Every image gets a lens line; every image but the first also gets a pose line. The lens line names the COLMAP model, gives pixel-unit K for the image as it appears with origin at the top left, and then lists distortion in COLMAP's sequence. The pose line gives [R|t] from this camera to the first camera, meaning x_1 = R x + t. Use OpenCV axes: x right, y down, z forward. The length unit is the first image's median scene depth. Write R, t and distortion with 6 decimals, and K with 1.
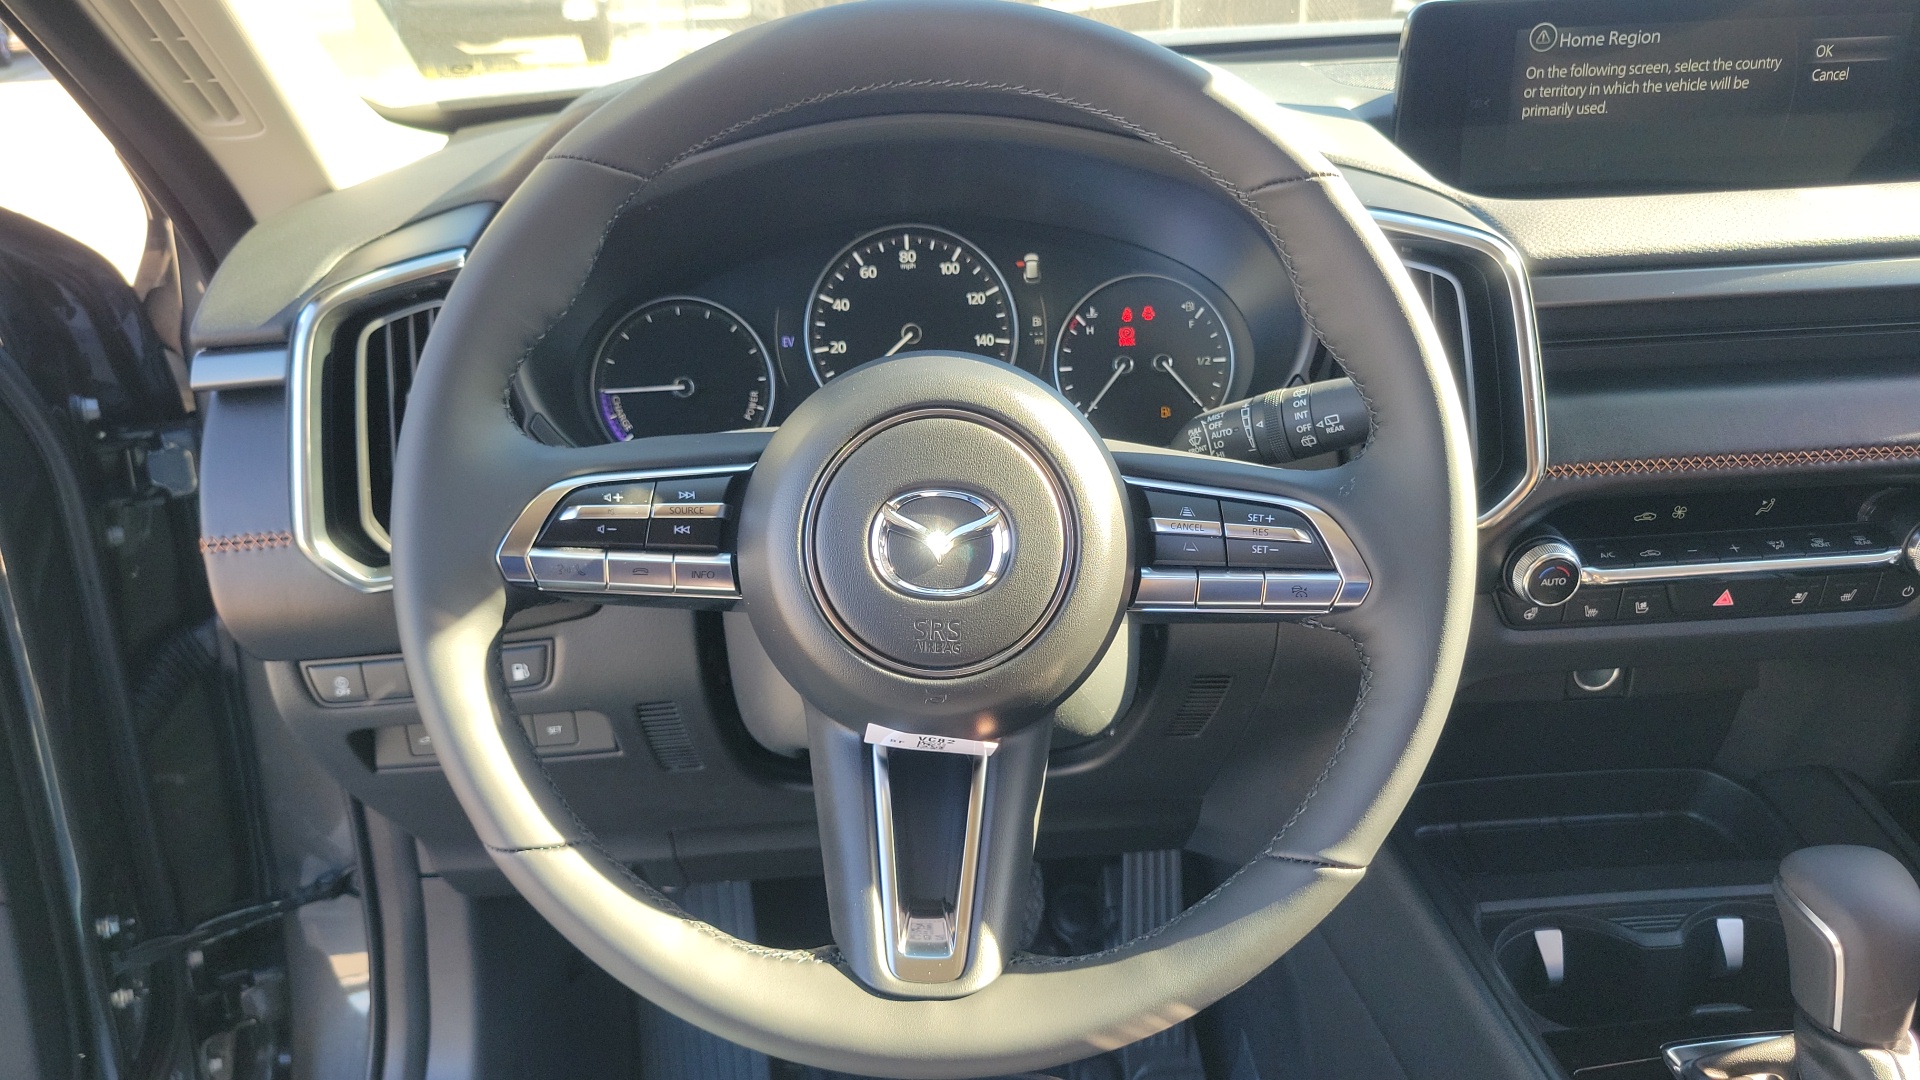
lens RADIAL K [[1438.5, 0, 953.1], [0, 1438.5, 542.5], [0, 0, 1]] dist [0.018071, -0.005506]
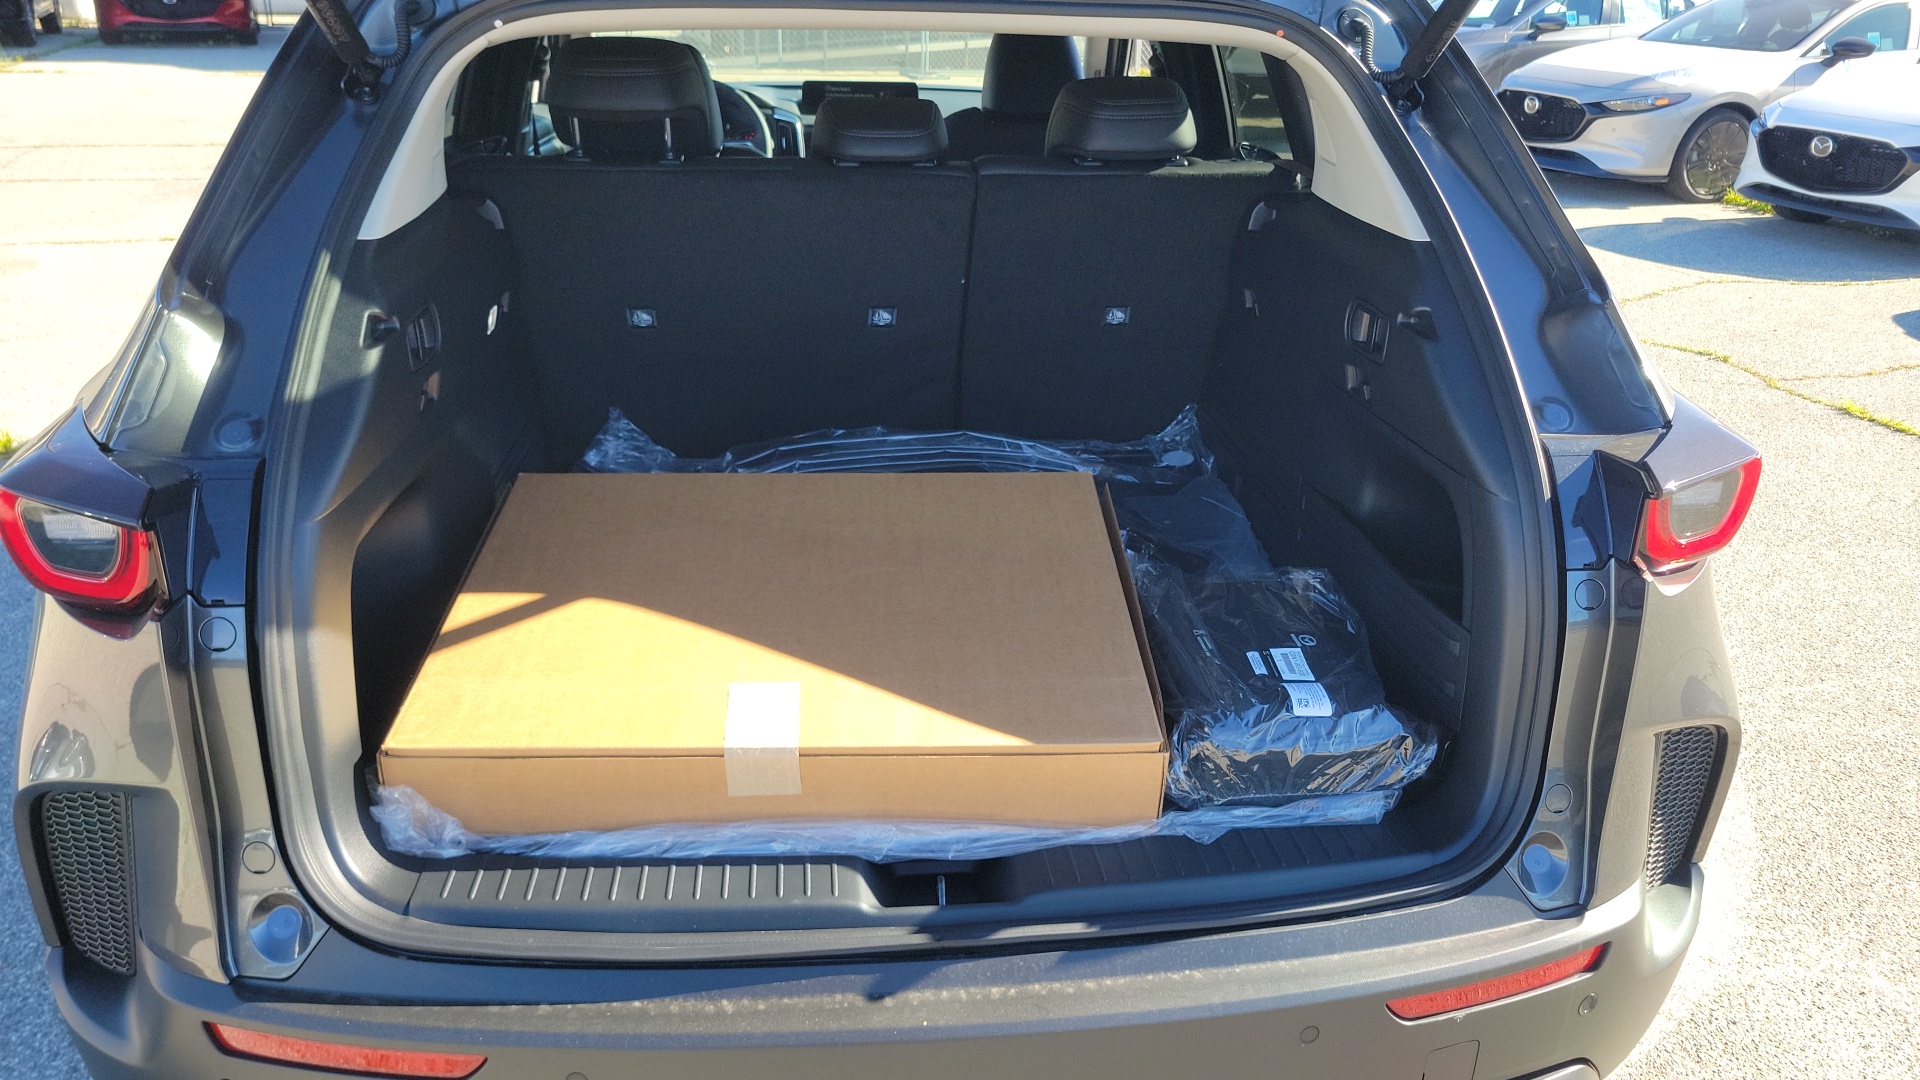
lens RADIAL K [[1438.5, 0, 953.1], [0, 1438.5, 542.5], [0, 0, 1]] dist [0.018071, -0.005506]
pose [[0.997813, 0.029657, 0.059065, 0.594239], [-0.028671, 0.999436, -0.017484, 1.348030], [-0.059551, 0.015752, 0.998101, -4.128480]]
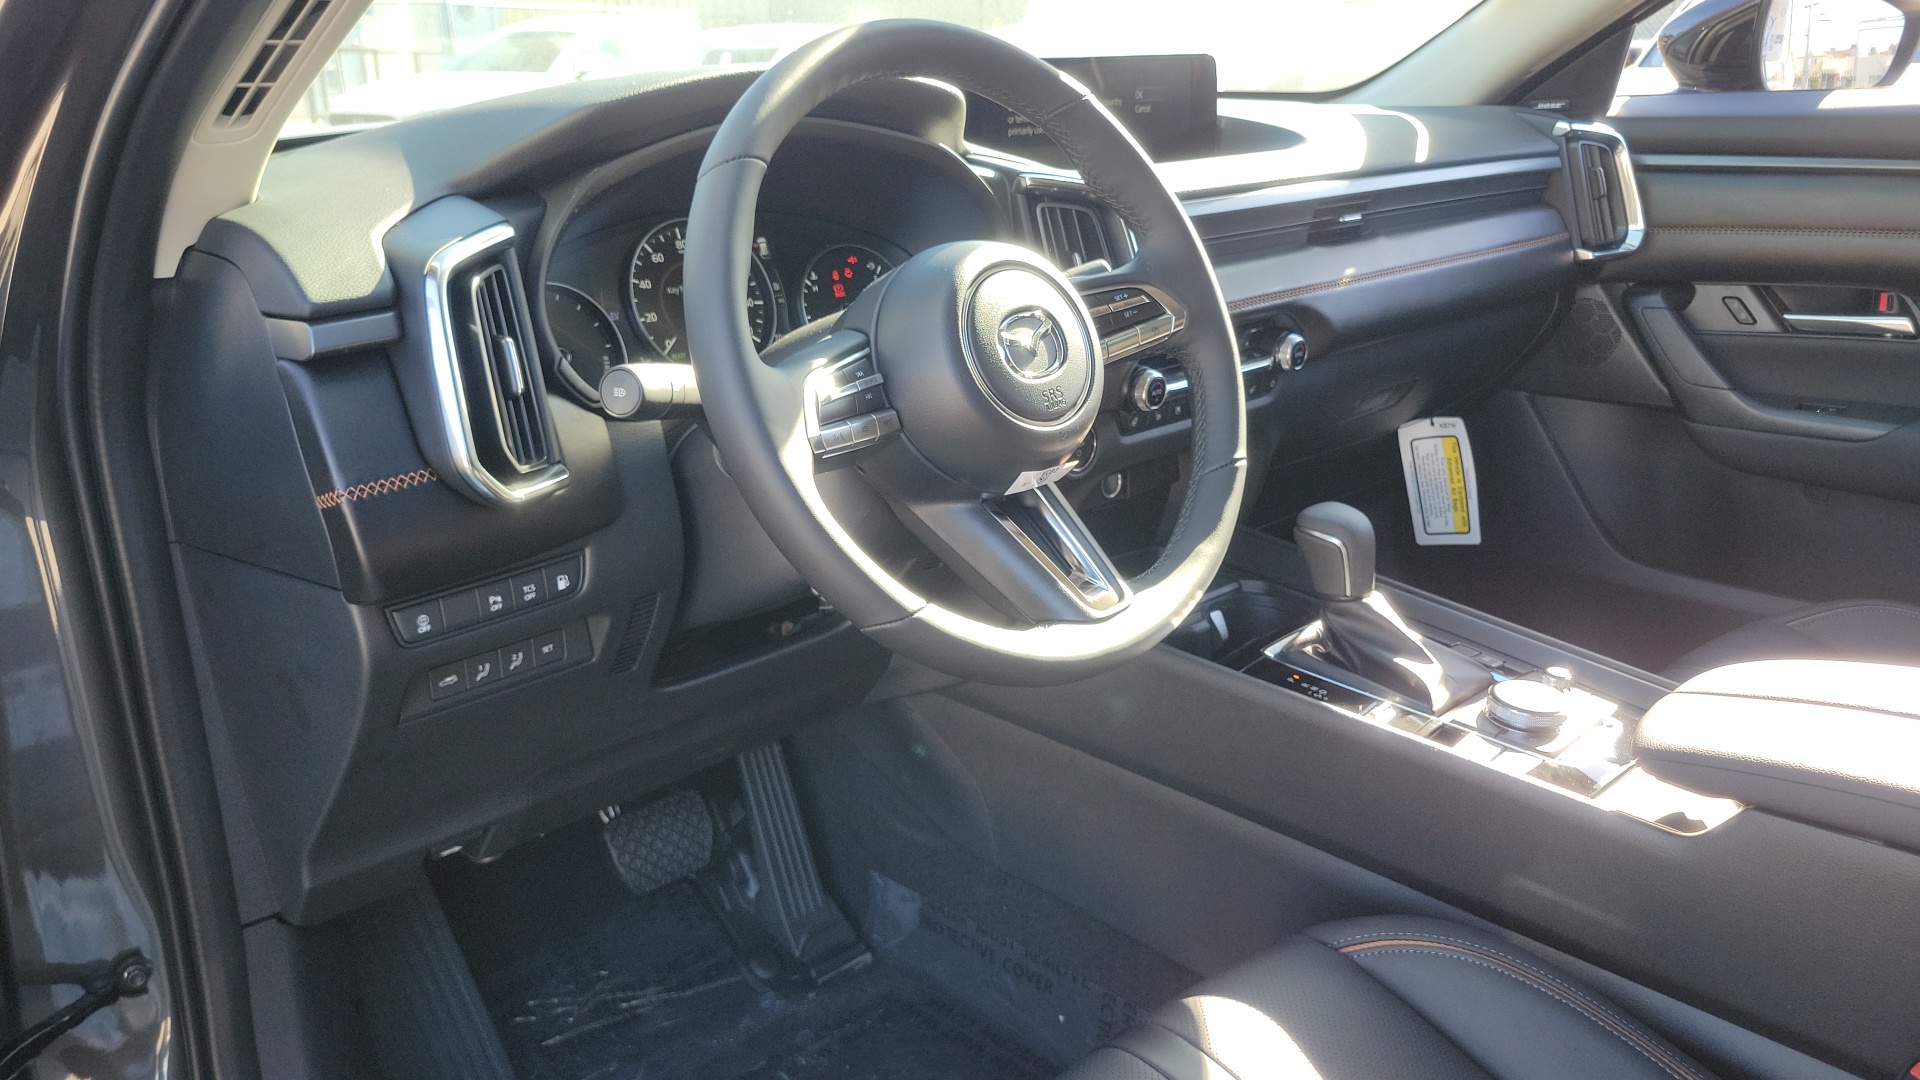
lens RADIAL K [[1438.5, 0, 953.1], [0, 1438.5, 542.5], [0, 0, 1]] dist [0.018071, -0.005506]
pose [[0.764549, -0.184654, 0.617549, -0.697656], [0.241422, 0.970381, -0.008736, 0.130613], [-0.597645, 0.155769, 0.786484, -0.114329]]
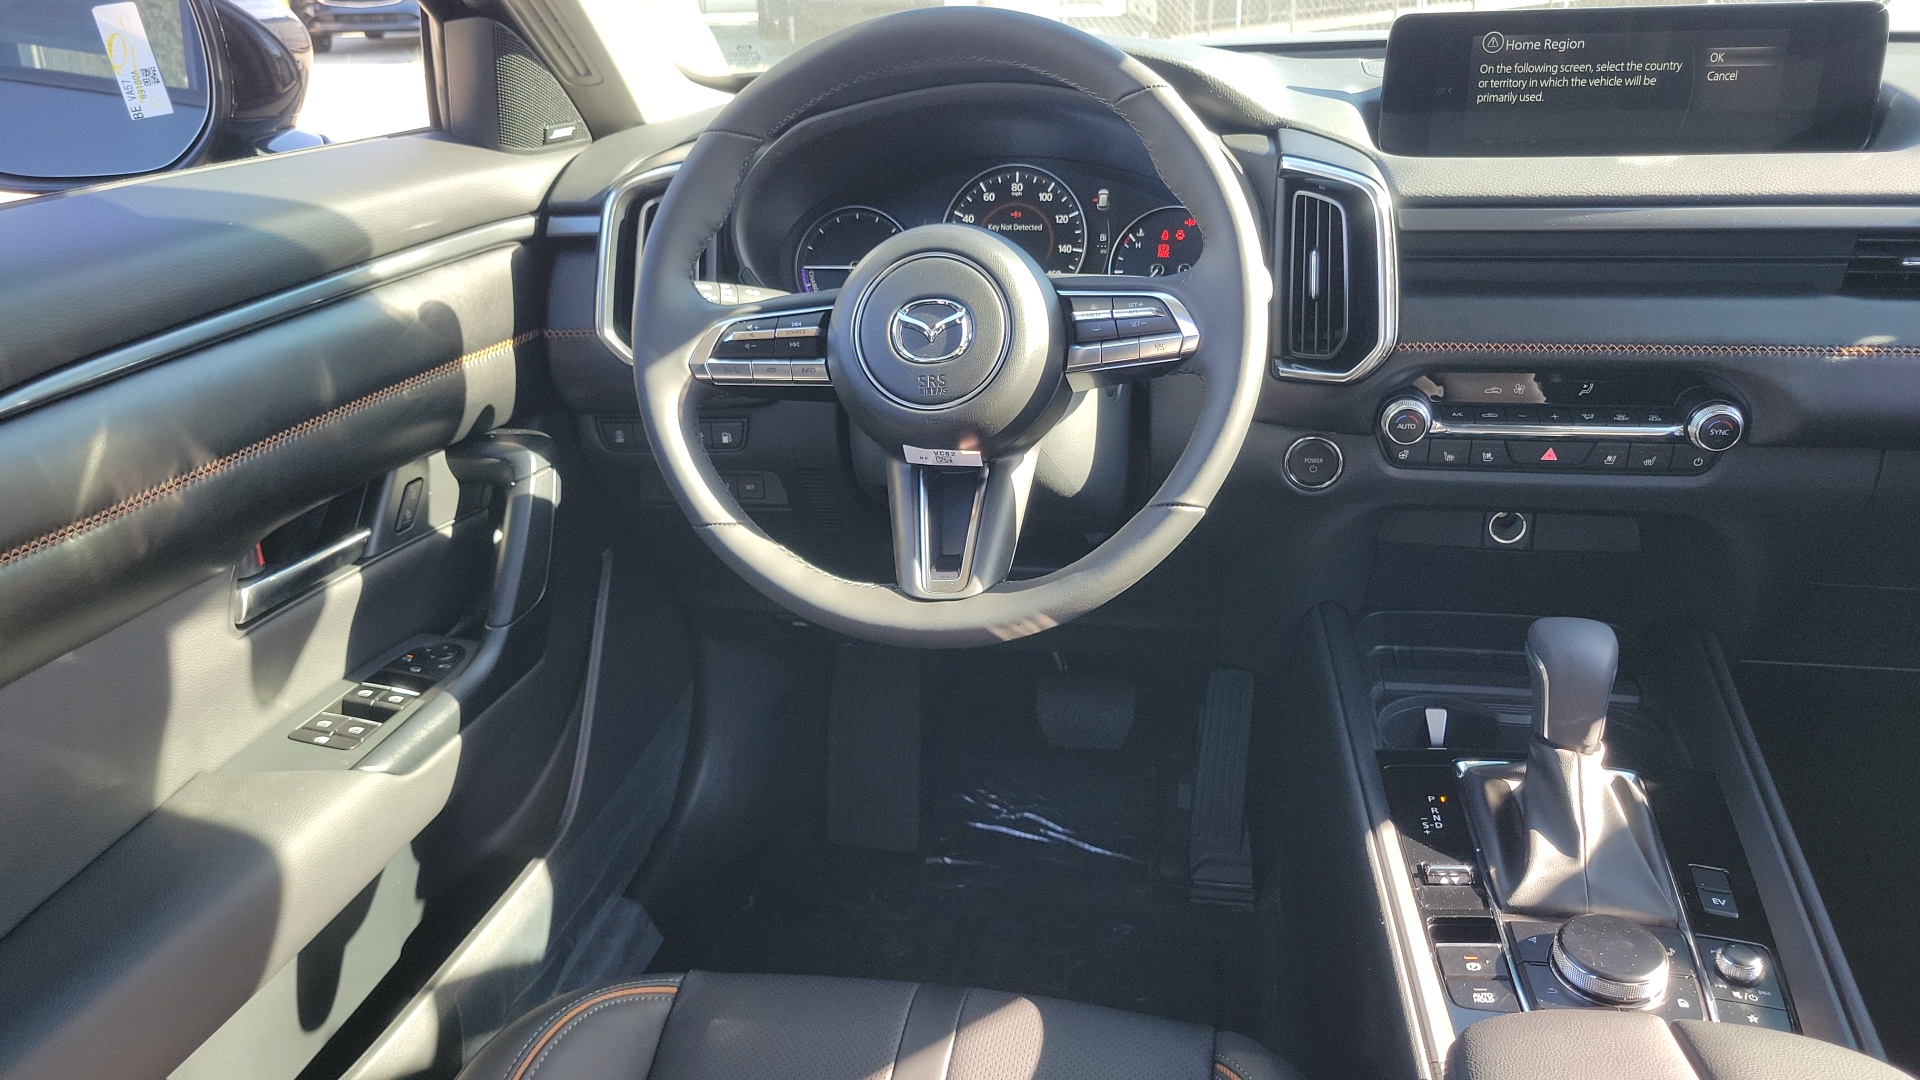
lens RADIAL K [[1417.4, 0, 987.0], [0, 1417.4, 563.8], [0, 0, 1]] dist [0.028428, -0.005739]
pose [[0.974259, 0.098265, -0.202890, 0.265499], [-0.094804, 0.995137, 0.026728, 0.140629], [0.204530, -0.006805, 0.978837, -0.393999]]
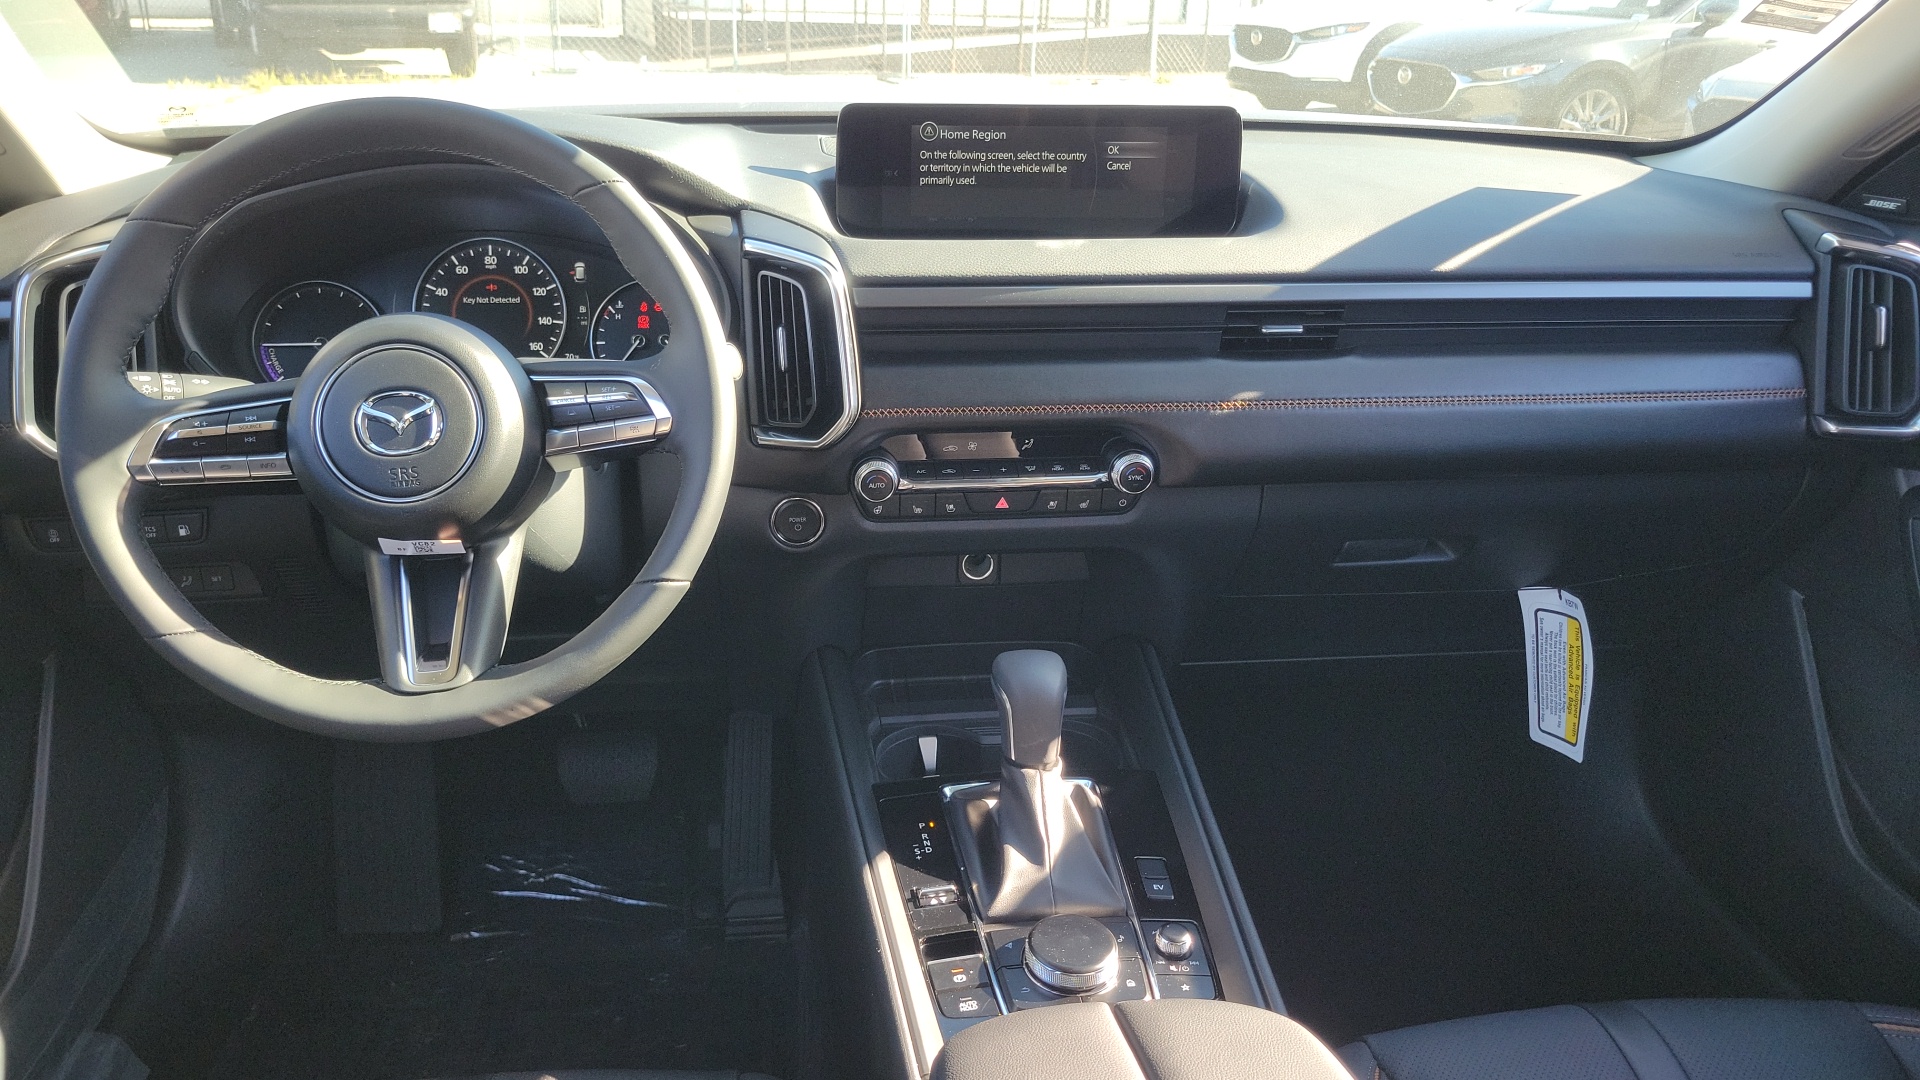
lens RADIAL K [[1410.4, 0, 934.8], [0, 1410.4, 557.6], [0, 0, 1]] dist [0.039751, -0.028420]
pose [[0.996569, 0.024207, 0.079150, 0.308128], [-0.023752, 0.999696, -0.006677, 0.097224], [-0.079287, 0.004774, 0.996840, -0.444120]]
